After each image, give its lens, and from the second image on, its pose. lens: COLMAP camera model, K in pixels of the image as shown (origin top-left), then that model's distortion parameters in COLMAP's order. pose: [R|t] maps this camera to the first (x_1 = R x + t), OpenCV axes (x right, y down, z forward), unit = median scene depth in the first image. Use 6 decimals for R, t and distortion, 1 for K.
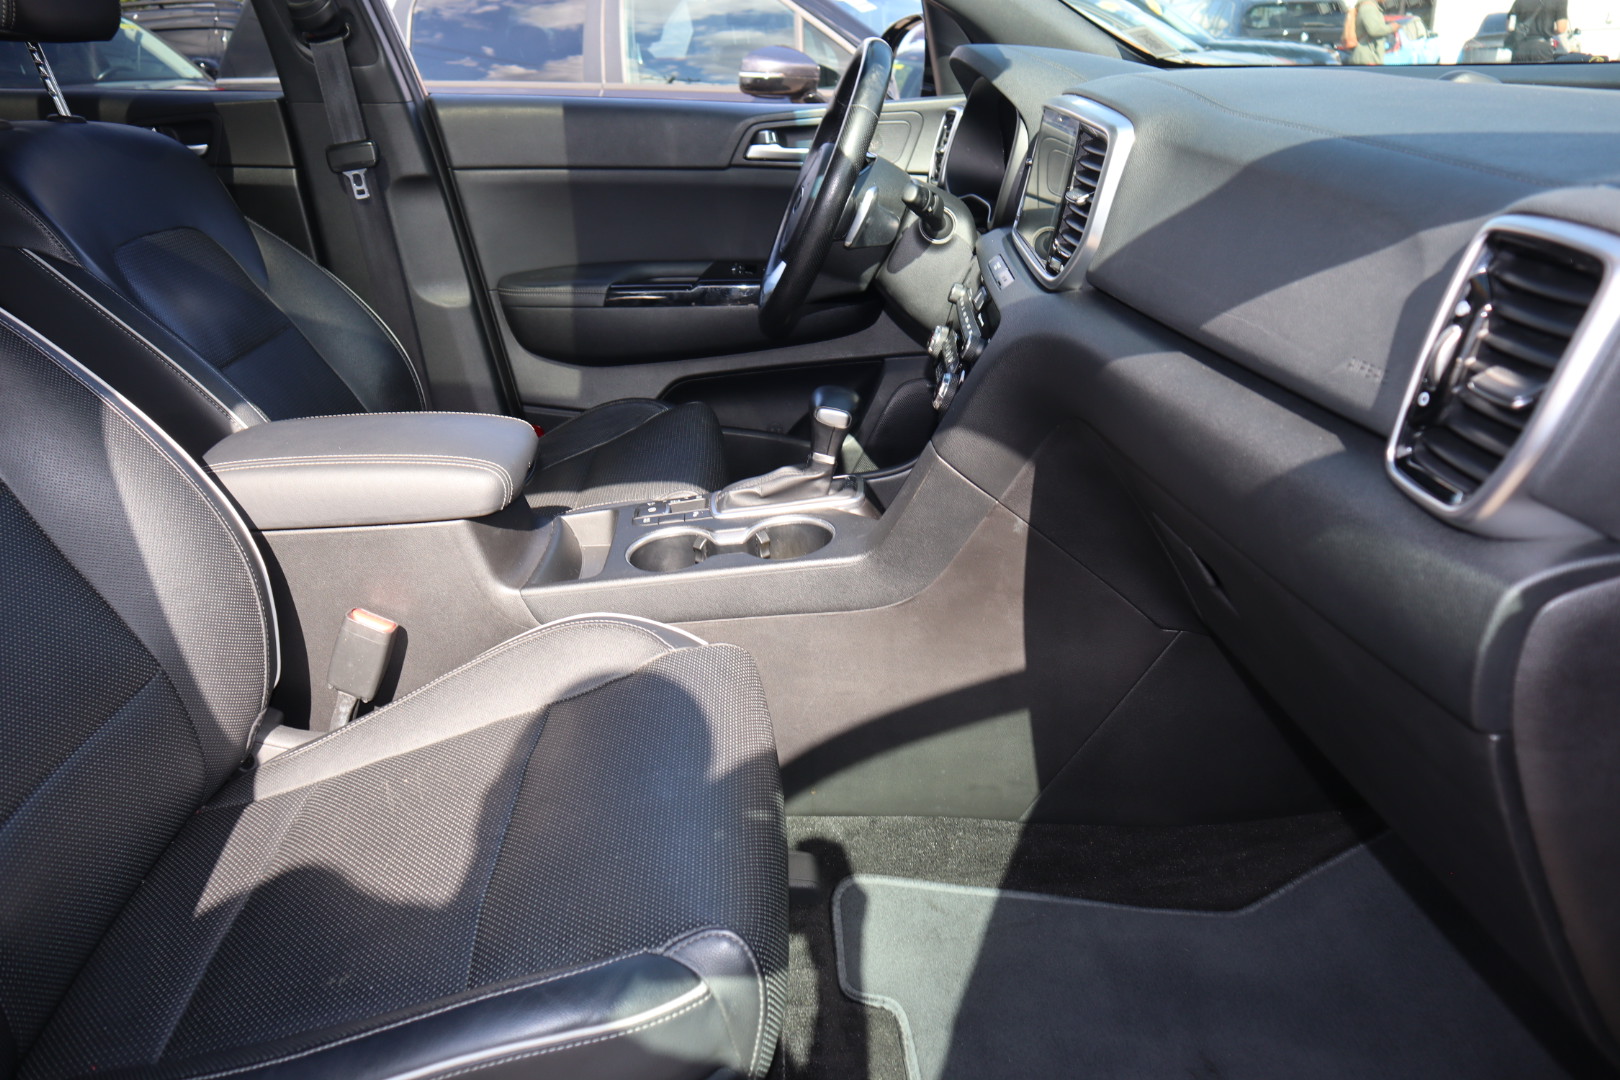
lens RADIAL K [[1133.4, 0, 805.0], [0, 1133.4, 542.7], [0, 0, 1]] dist [-0.114358, 0.073898]
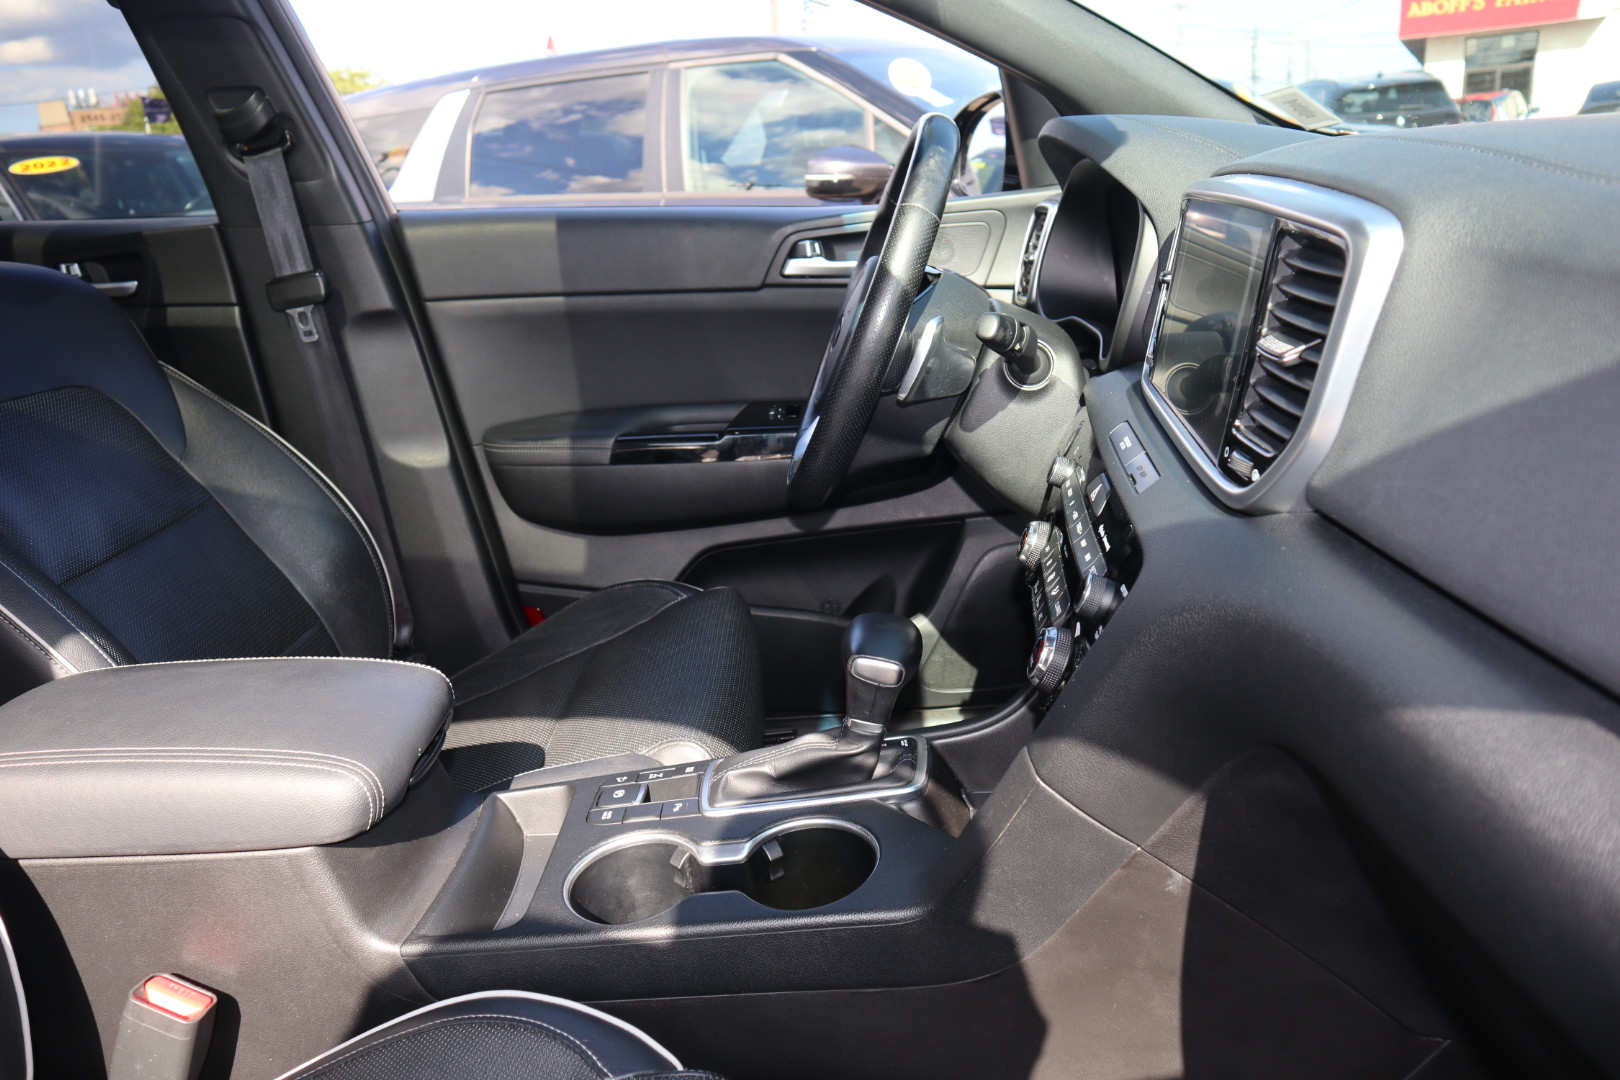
lens RADIAL K [[1133.4, 0, 804.9], [0, 1133.4, 544.6], [0, 0, 1]] dist [-0.114358, 0.073898]
pose [[0.996457, -0.016060, -0.082557, 0.037274], [0.009074, 0.996397, -0.084320, -0.123040], [0.083613, 0.083273, 0.993013, 0.320166]]
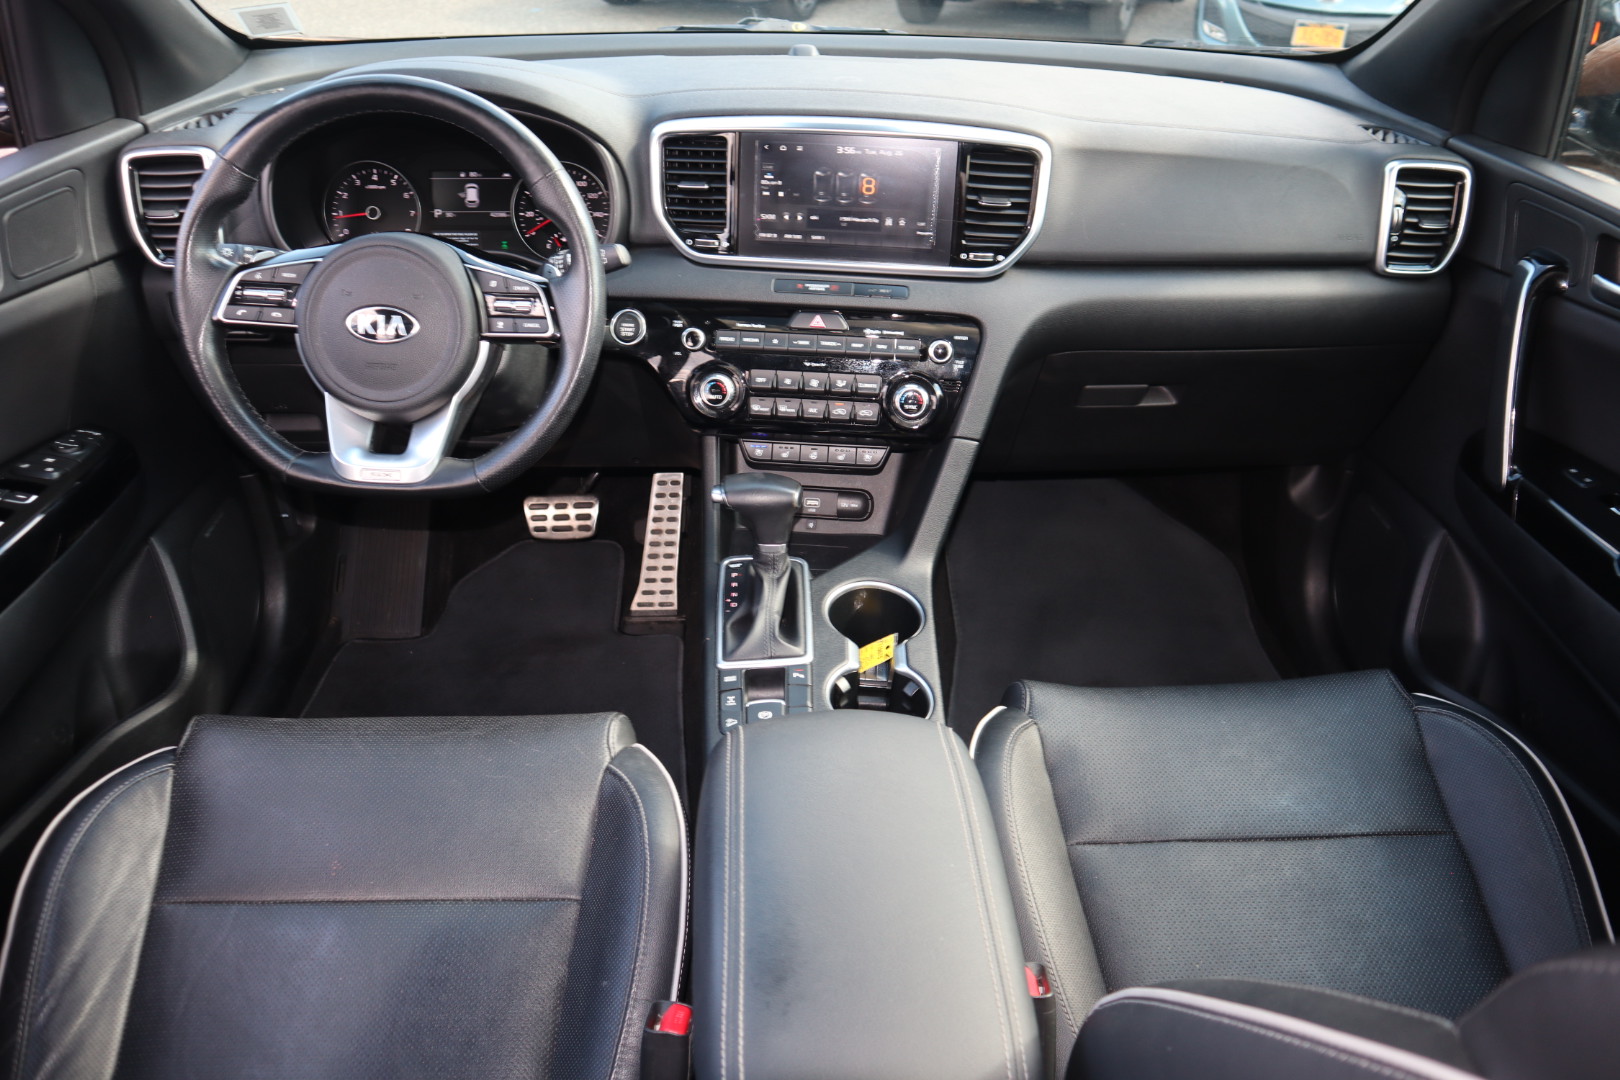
lens RADIAL K [[1133.4, 0, 811.5], [0, 1133.4, 539.8], [0, 0, 1]] dist [-0.114358, 0.073898]
pose [[0.017010, -0.496226, 0.868027, -0.771230], [0.376575, 0.807404, 0.454191, -0.480683], [-0.926230, 0.319151, 0.200600, 0.778971]]
